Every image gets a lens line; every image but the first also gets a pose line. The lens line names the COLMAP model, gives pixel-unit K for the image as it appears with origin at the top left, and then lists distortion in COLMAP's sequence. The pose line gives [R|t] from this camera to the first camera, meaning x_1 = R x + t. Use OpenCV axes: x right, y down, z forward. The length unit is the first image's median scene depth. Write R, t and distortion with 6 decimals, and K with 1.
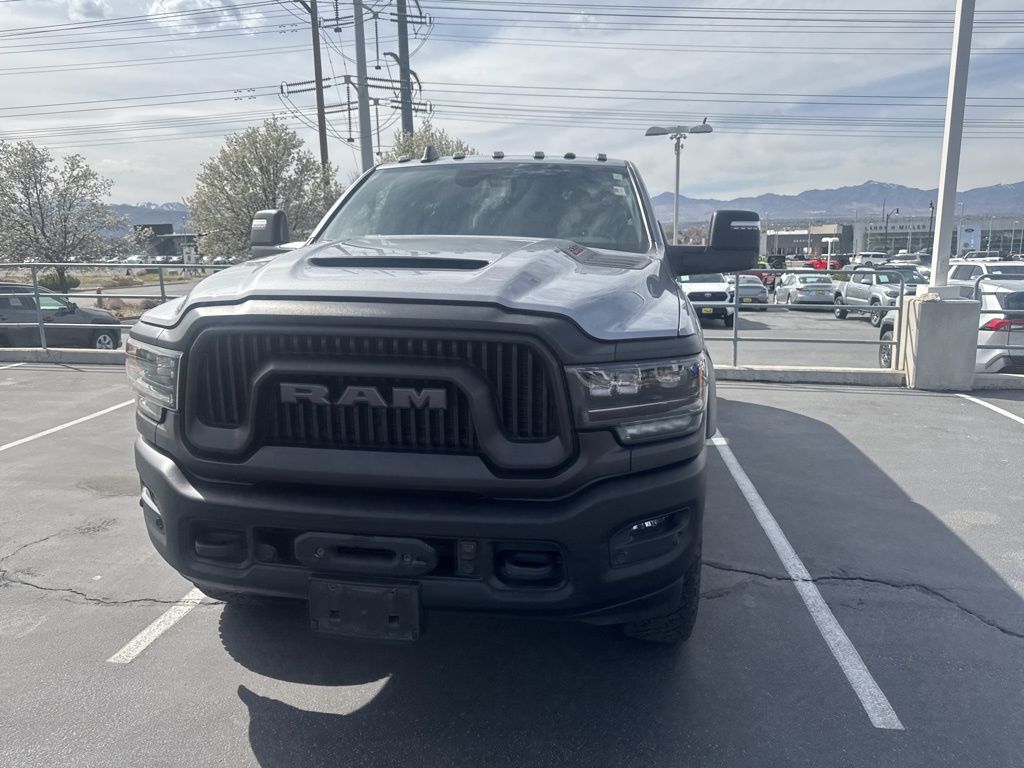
lens RADIAL K [[734.0, 0, 516.6], [0, 734.0, 381.5], [0, 0, 1]] dist [0.007789, -0.006433]
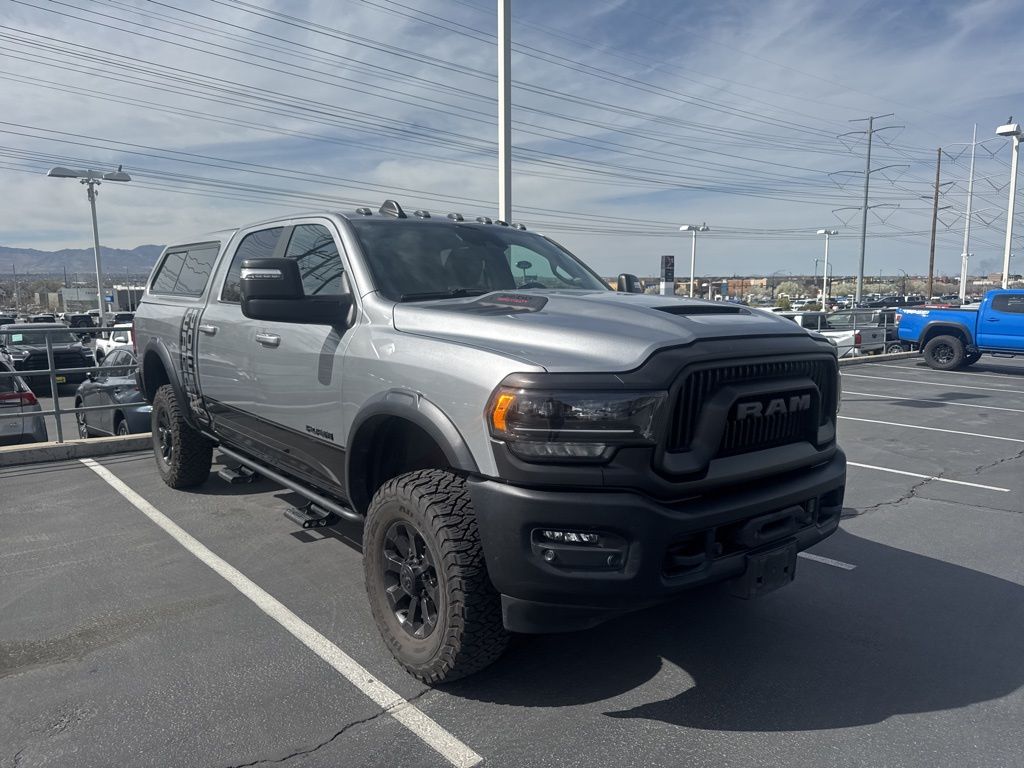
lens RADIAL K [[736.4, 0, 526.5], [0, 736.4, 380.2], [0, 0, 1]] dist [-0.000173, 0.002301]
pose [[0.663767, -0.083067, 0.743313, -0.474981], [0.139262, 0.990161, -0.013707, -0.023198], [-0.734860, 0.112613, 0.668804, 0.129313]]
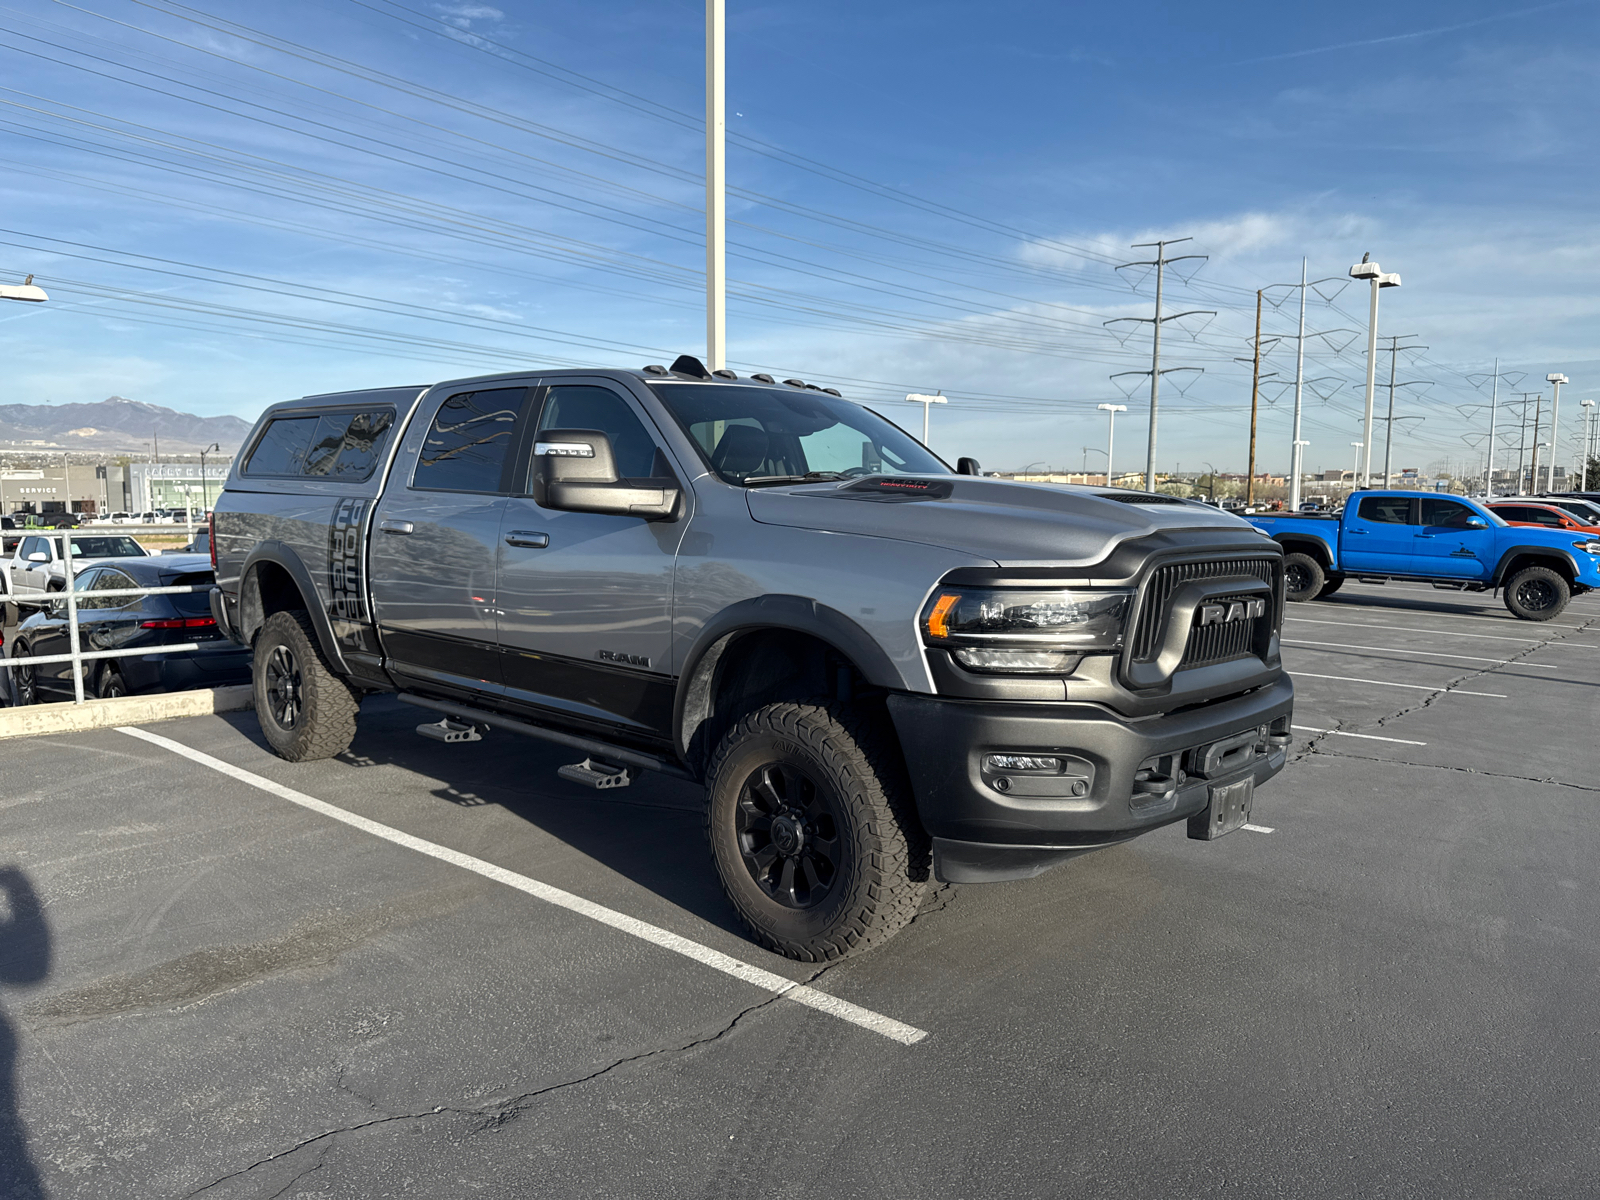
lens RADIAL K [[1136.7, 0, 800.0], [0, 1136.7, 600.0], [0, 0, 1]] dist [0.021347, -0.001991]
pose [[0.562182, -0.066359, 0.824347, -0.643689], [0.145145, 0.989221, -0.019354, -0.019589], [-0.814177, 0.130530, 0.565754, 0.166310]]
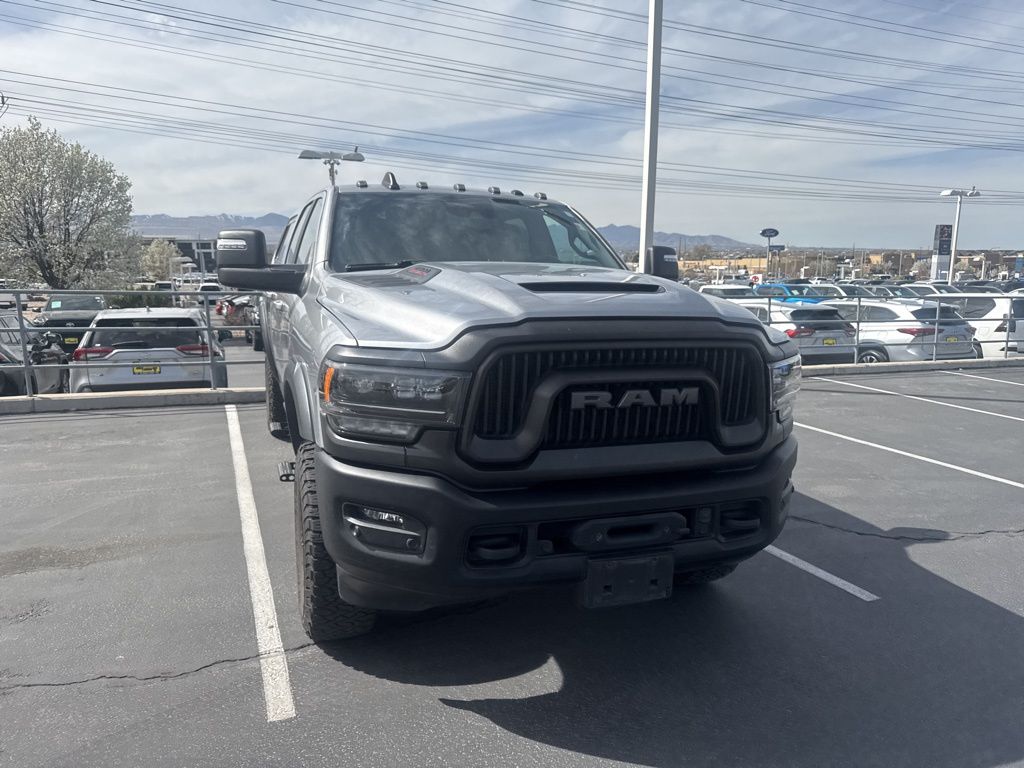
lens RADIAL K [[734.0, 0, 516.6], [0, 734.0, 381.5], [0, 0, 1]] dist [0.007789, -0.006433]
pose [[0.869822, -0.062290, 0.489418, -0.301179], [0.077145, 0.996968, -0.010218, -0.003264], [-0.487297, 0.046644, 0.871990, 0.013357]]
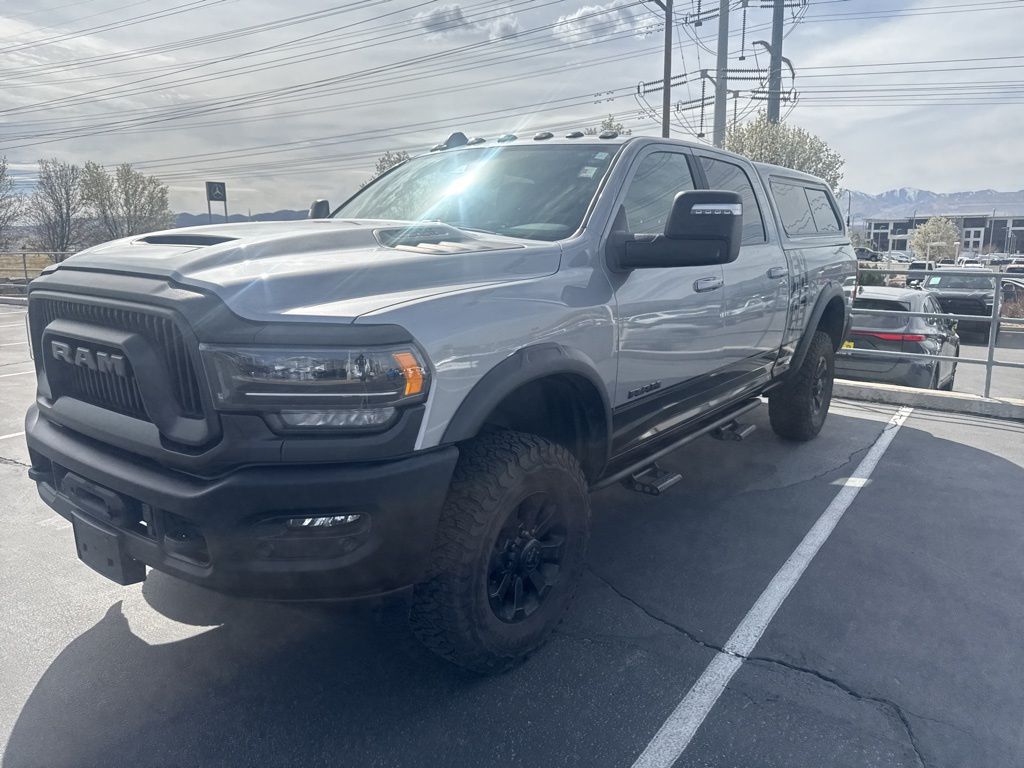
lens RADIAL K [[737.0, 0, 512.0], [0, 737.0, 384.0], [0, 0, 1]] dist [0.004755, -0.002593]
pose [[0.881389, 0.100662, -0.461542, 0.276574], [-0.098111, 0.994735, 0.029592, -0.011405], [0.462091, 0.019200, 0.886625, 0.093341]]
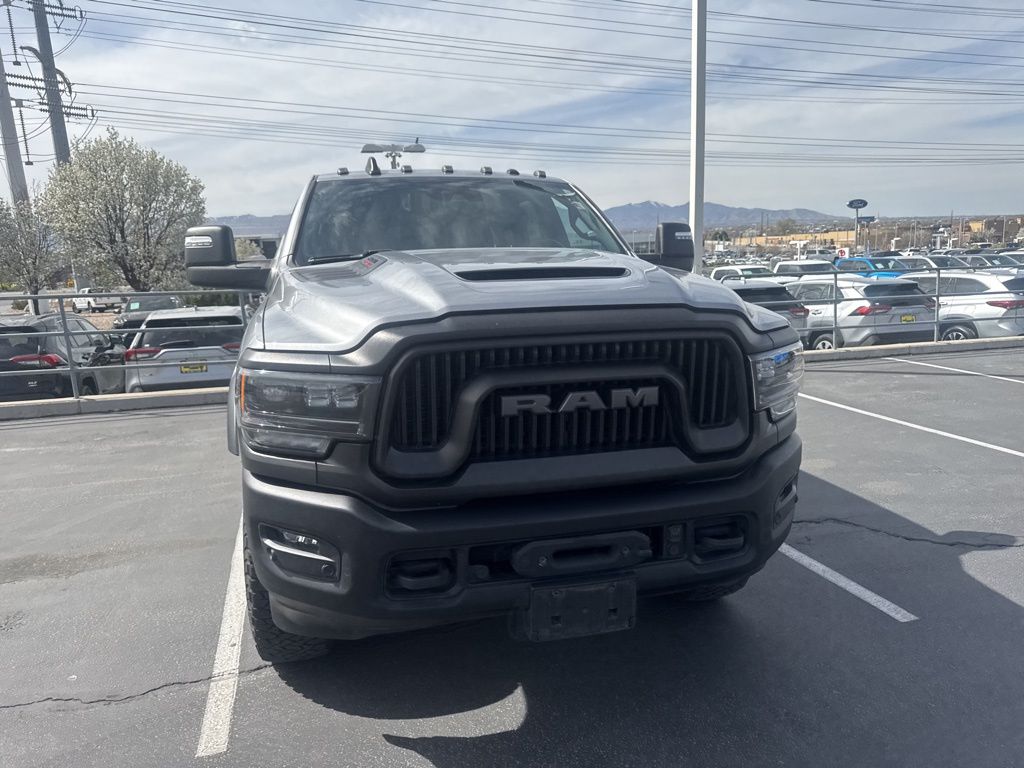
lens RADIAL K [[733.5, 0, 515.6], [0, 733.5, 384.1], [0, 0, 1]] dist [0.008315, -0.003966]
pose [[0.915654, -0.093284, 0.390993, -0.216861], [0.100341, 0.994950, 0.002393, -0.004932], [-0.389242, 0.037041, 0.920391, 0.025289]]
